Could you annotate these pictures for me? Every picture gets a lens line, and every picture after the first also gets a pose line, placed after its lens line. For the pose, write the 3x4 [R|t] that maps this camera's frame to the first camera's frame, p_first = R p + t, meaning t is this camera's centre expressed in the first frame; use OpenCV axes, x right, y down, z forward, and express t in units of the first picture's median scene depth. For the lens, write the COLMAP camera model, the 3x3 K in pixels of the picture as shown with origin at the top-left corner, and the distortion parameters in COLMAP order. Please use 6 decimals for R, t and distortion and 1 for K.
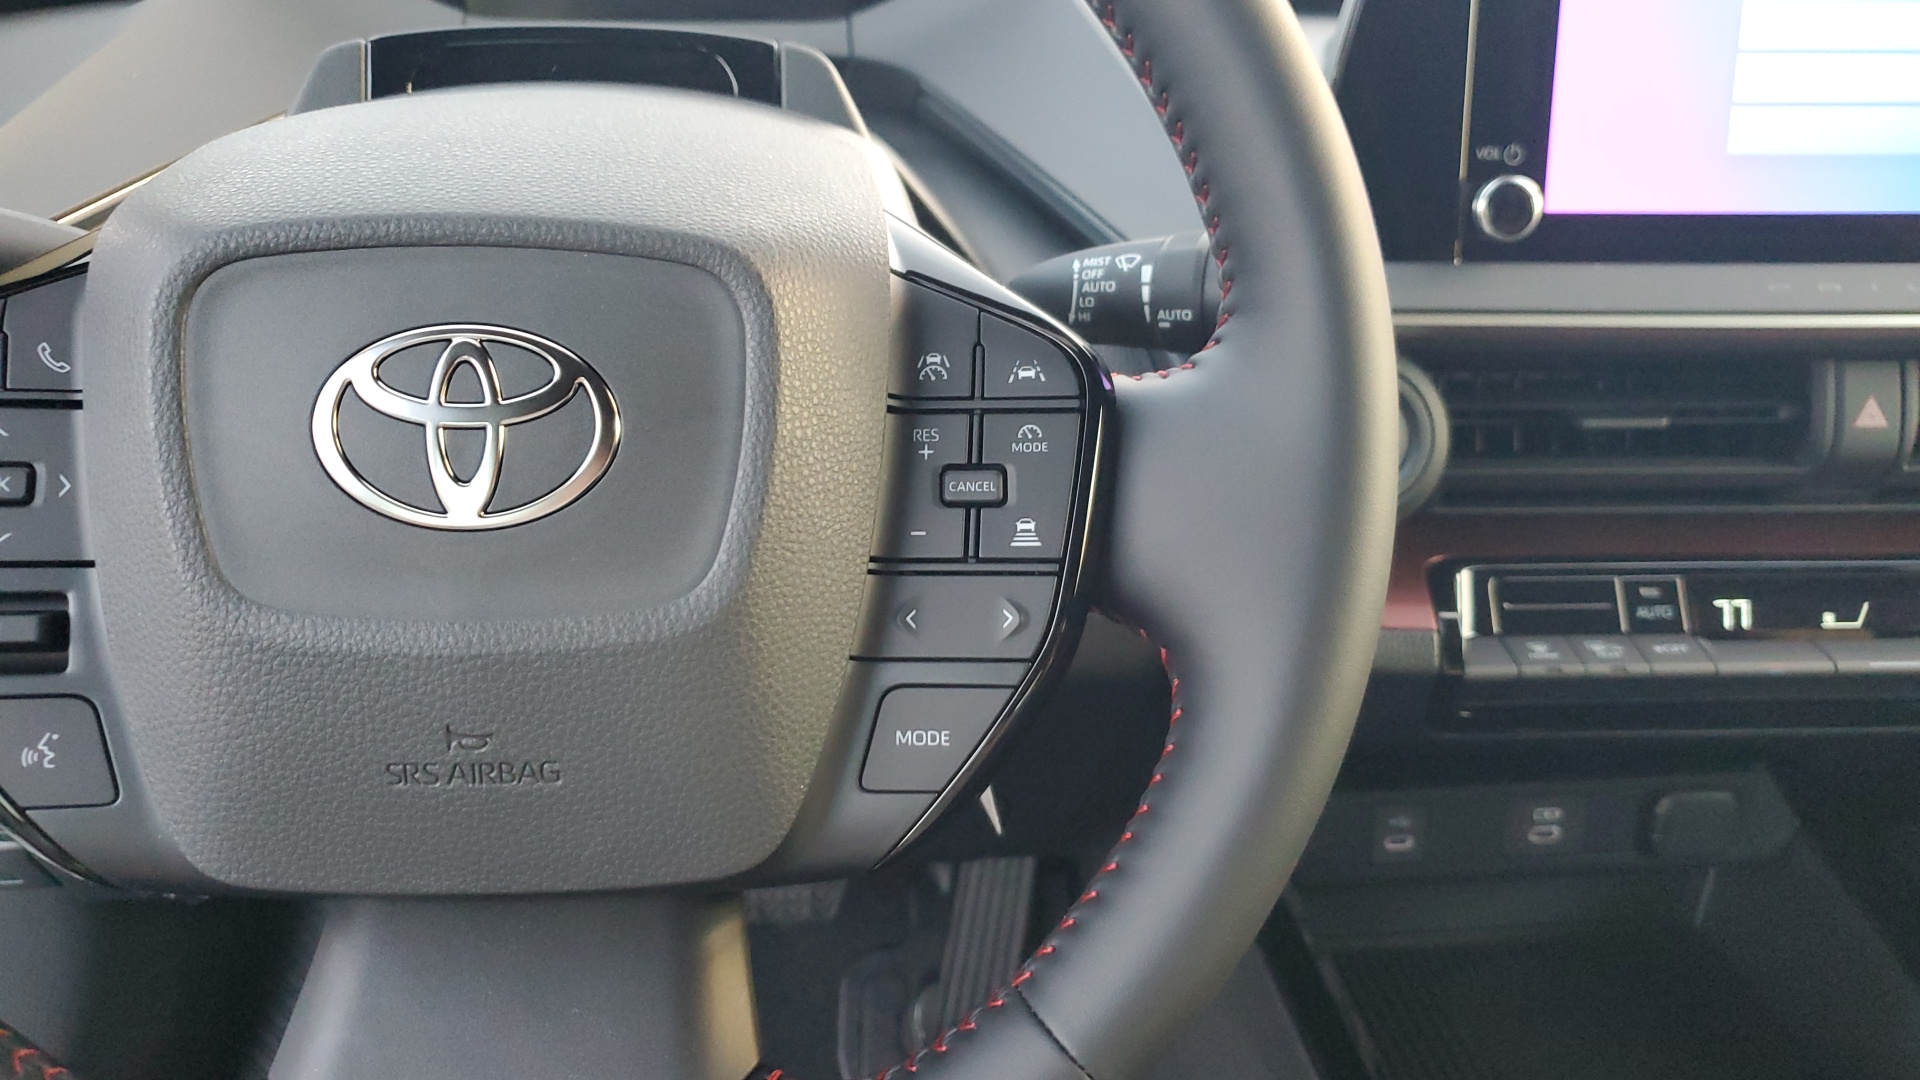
lens RADIAL K [[1500.6, 0, 951.0], [0, 1500.6, 541.8], [0, 0, 1]] dist [0.047836, -0.050177]
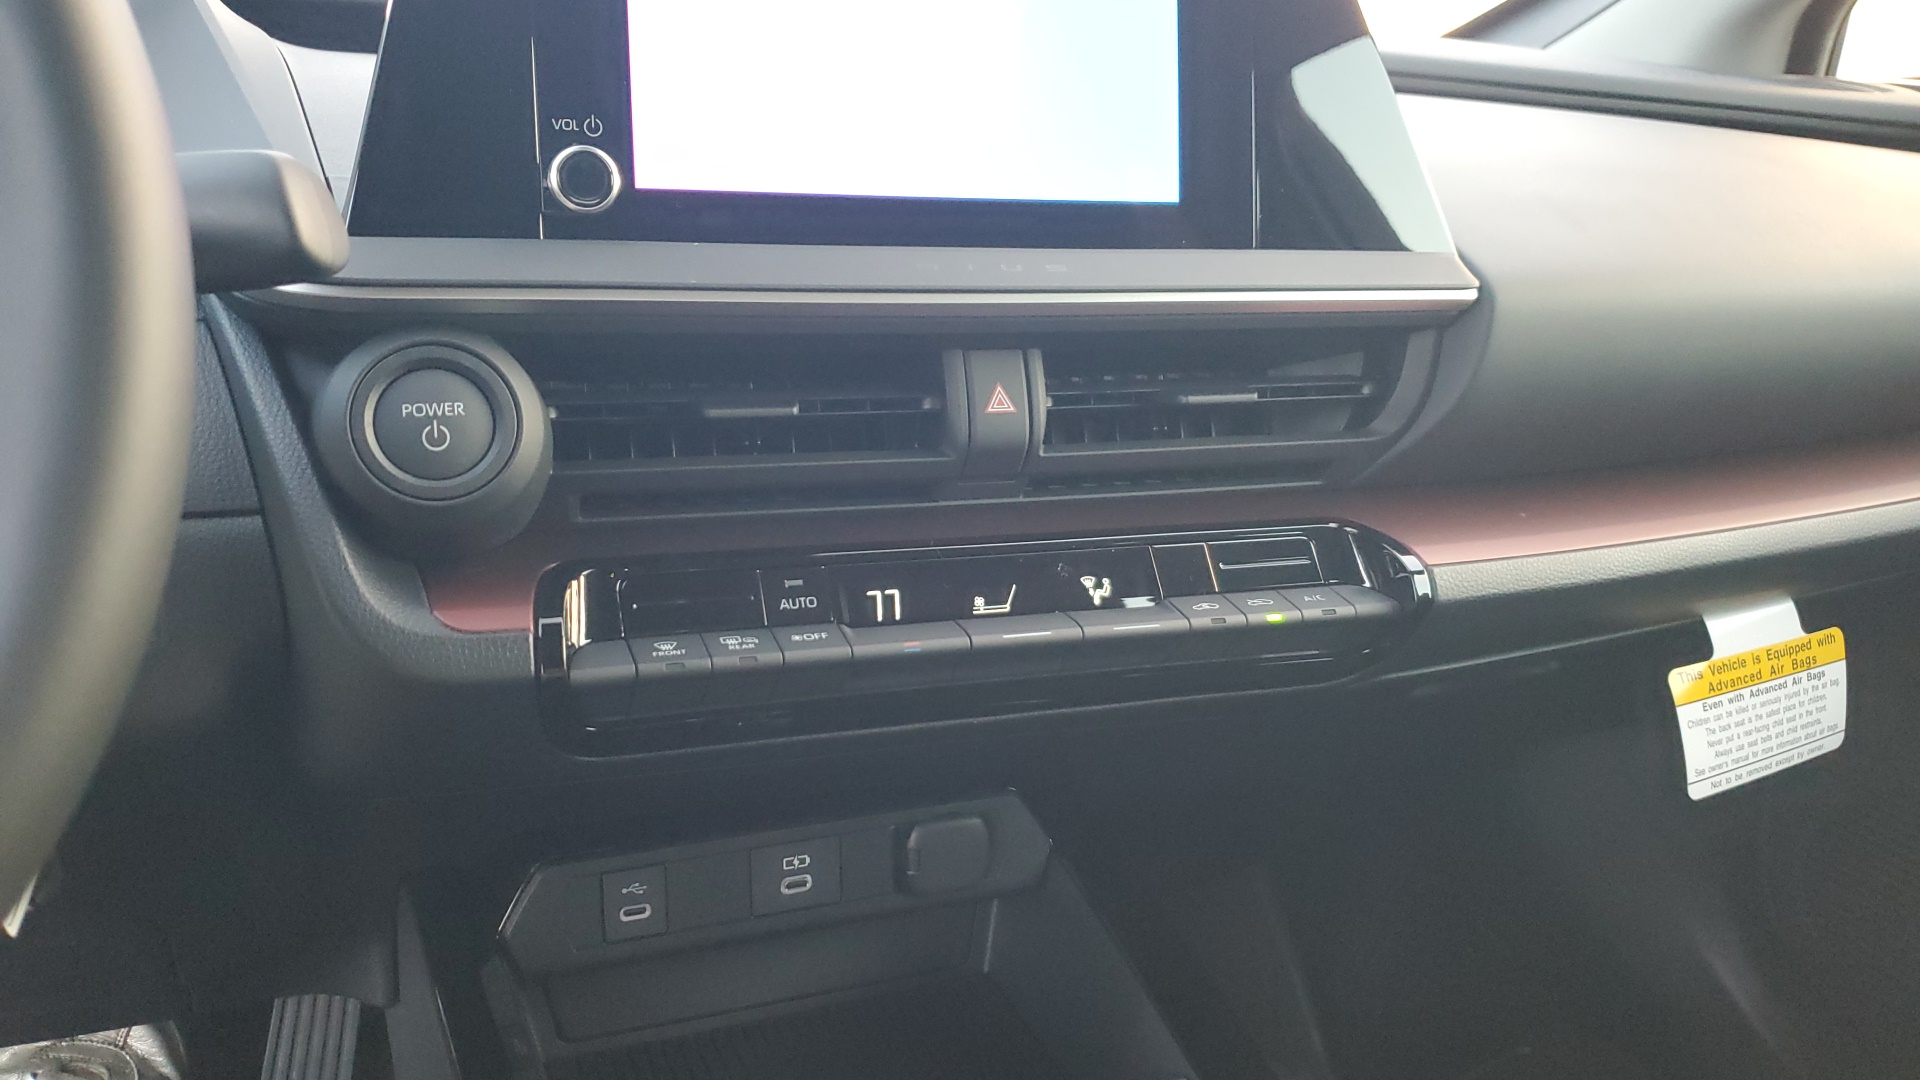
lens RADIAL K [[1500.6, 0, 941.7], [0, 1500.6, 536.9], [0, 0, 1]] dist [0.047836, -0.050177]
pose [[0.956331, -0.053980, 0.287259, 0.458069], [0.090918, 0.988981, -0.116836, 0.200148], [-0.277787, 0.137851, 0.950701, 0.113546]]
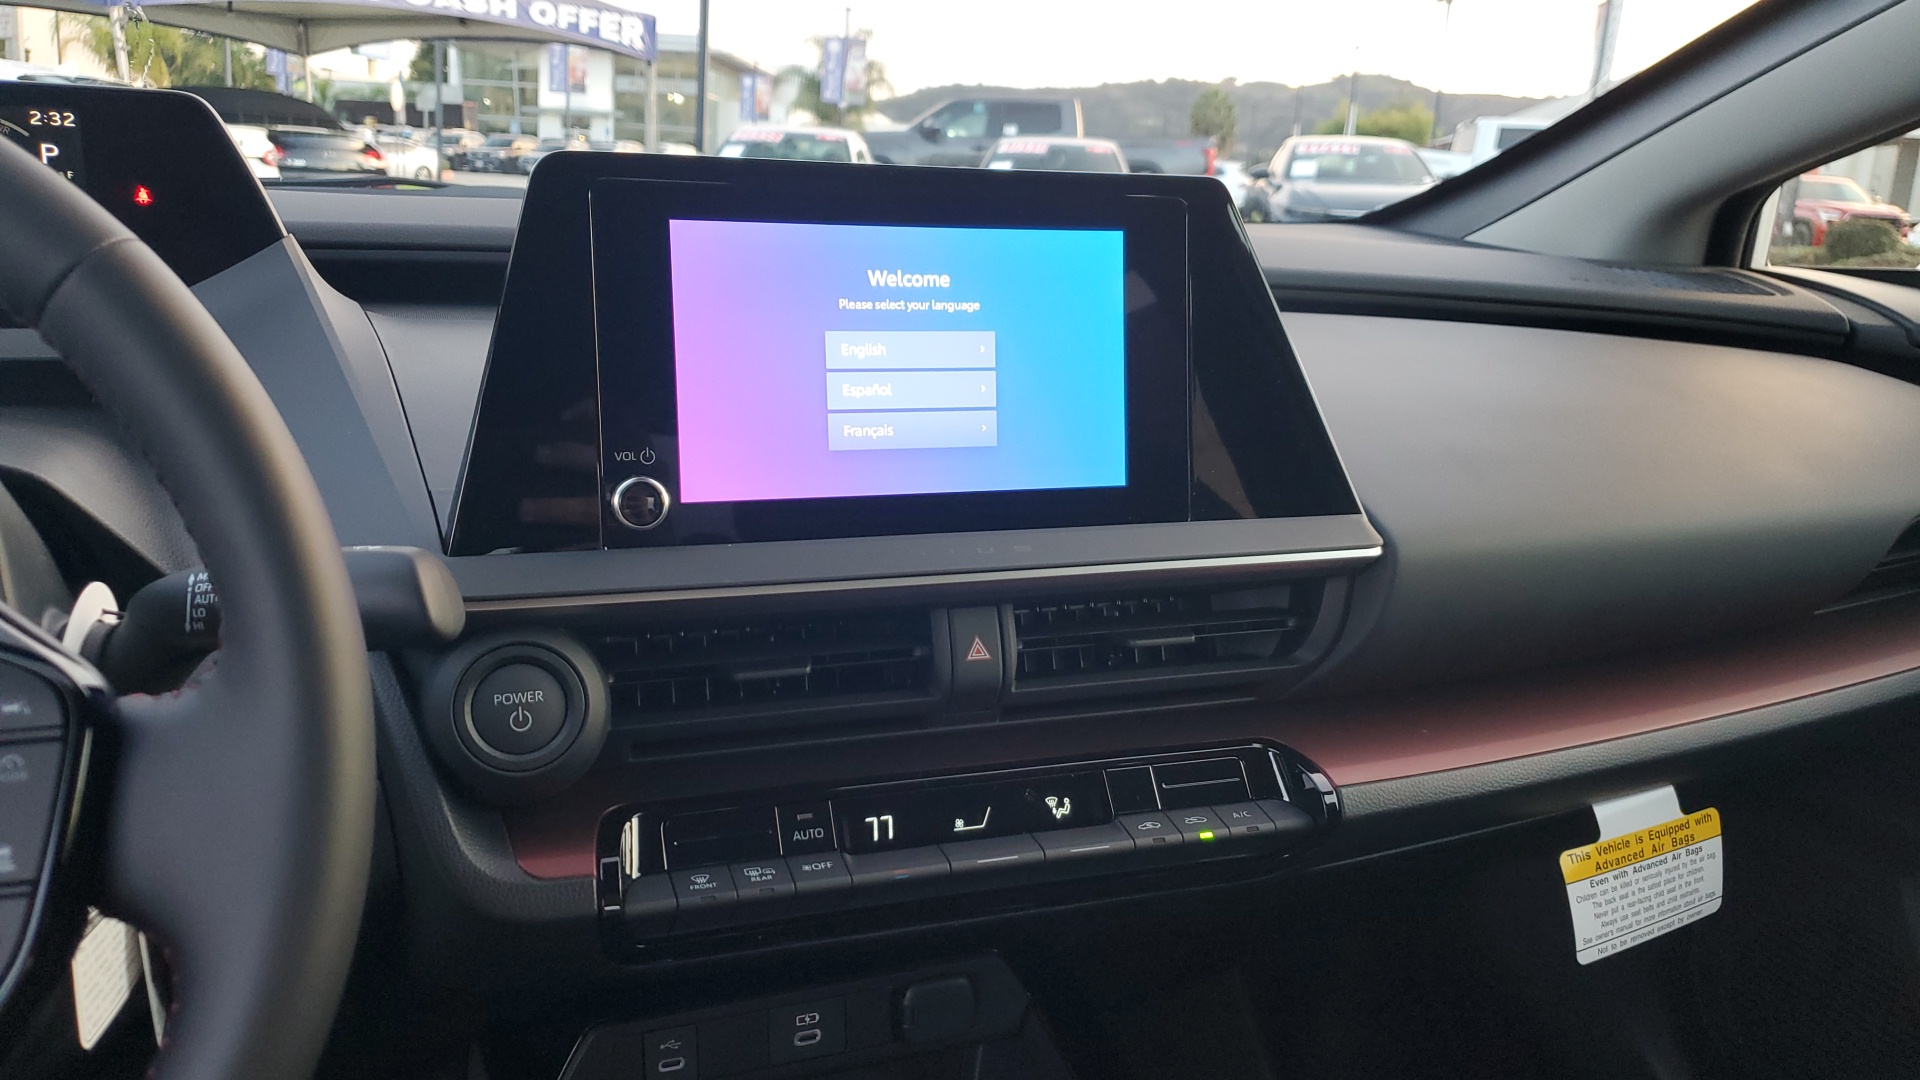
lens RADIAL K [[1500.6, 0, 944.8], [0, 1500.6, 523.4], [0, 0, 1]] dist [0.047836, -0.050177]
pose [[0.960146, -0.044798, 0.275884, 0.417479], [0.085465, 0.986850, -0.137196, -0.035743], [-0.266110, 0.155306, 0.951349, -0.268741]]
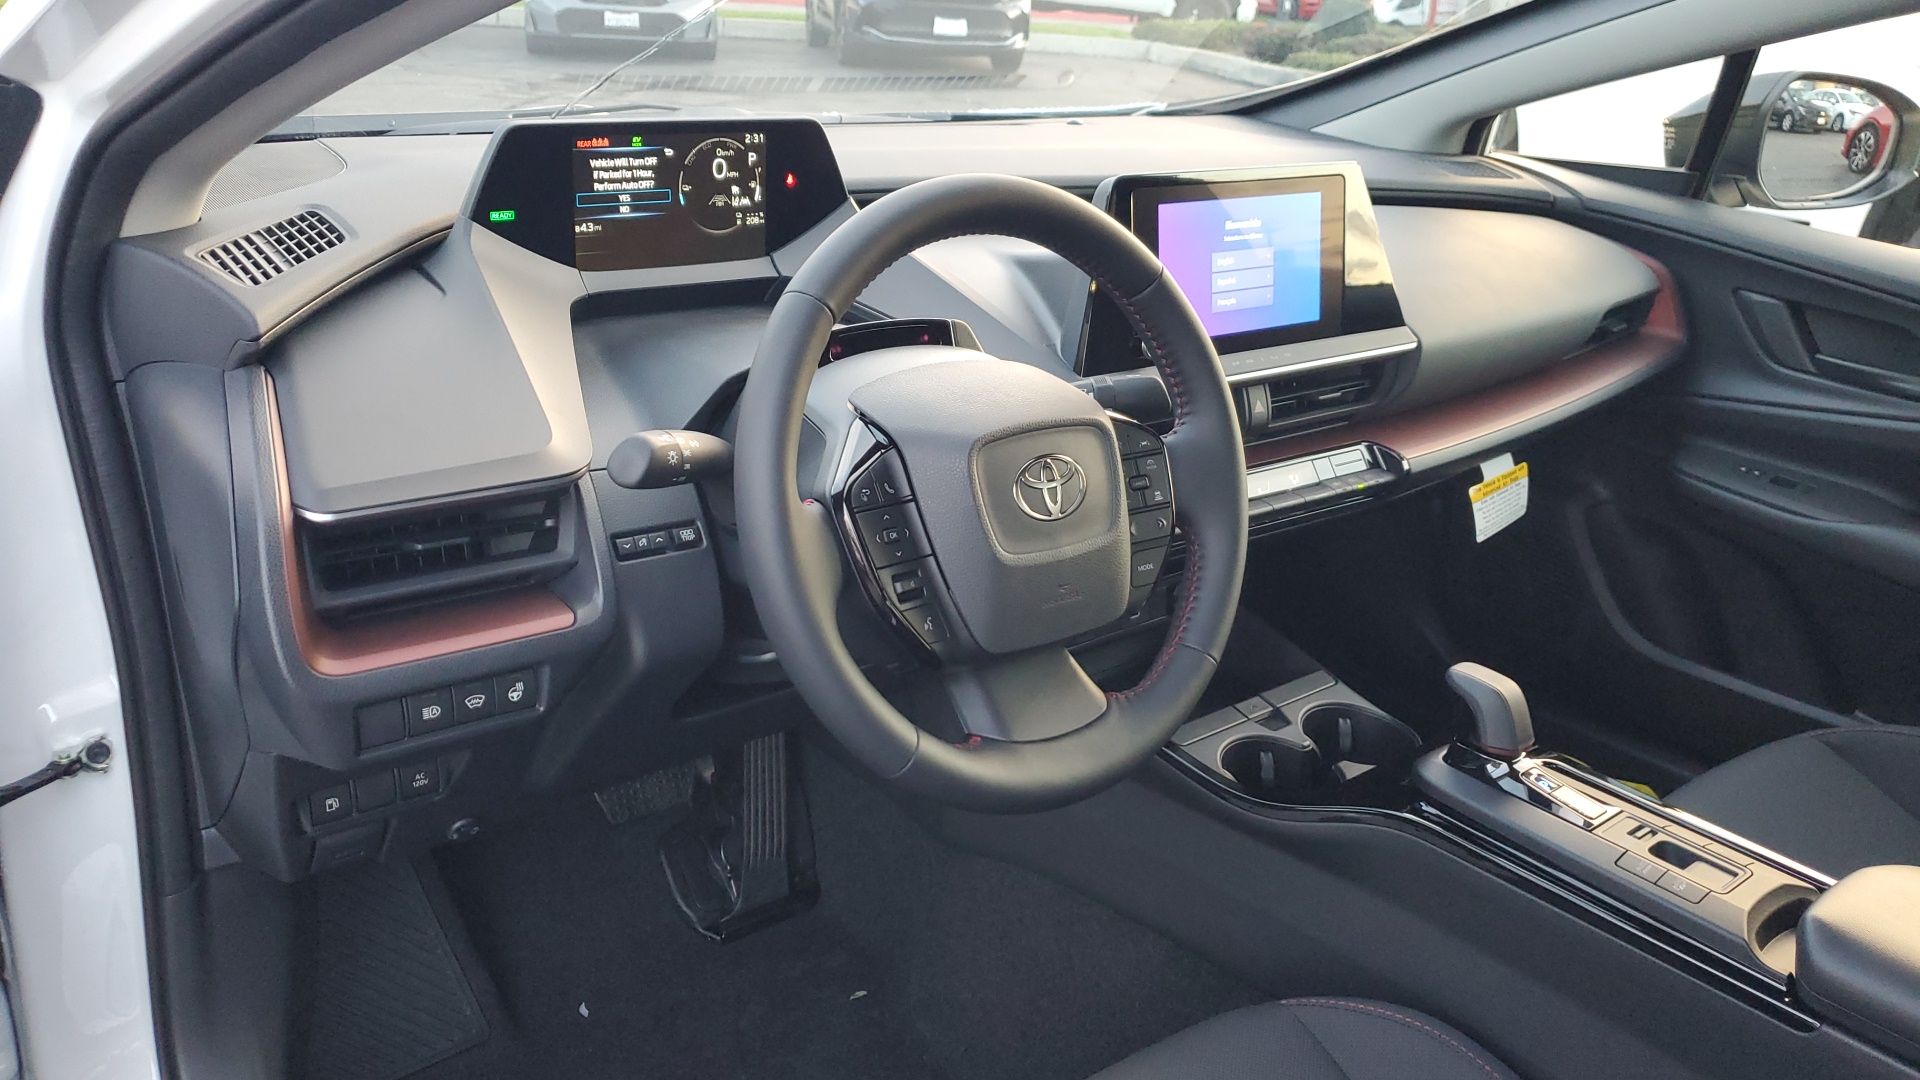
lens RADIAL K [[1500.6, 0, 949.7], [0, 1500.6, 534.9], [0, 0, 1]] dist [0.047836, -0.050177]
pose [[0.830569, -0.172510, 0.529524, -1.933296], [0.168741, 0.984073, 0.055921, -0.169317], [-0.530737, 0.042906, 0.846450, -1.345139]]
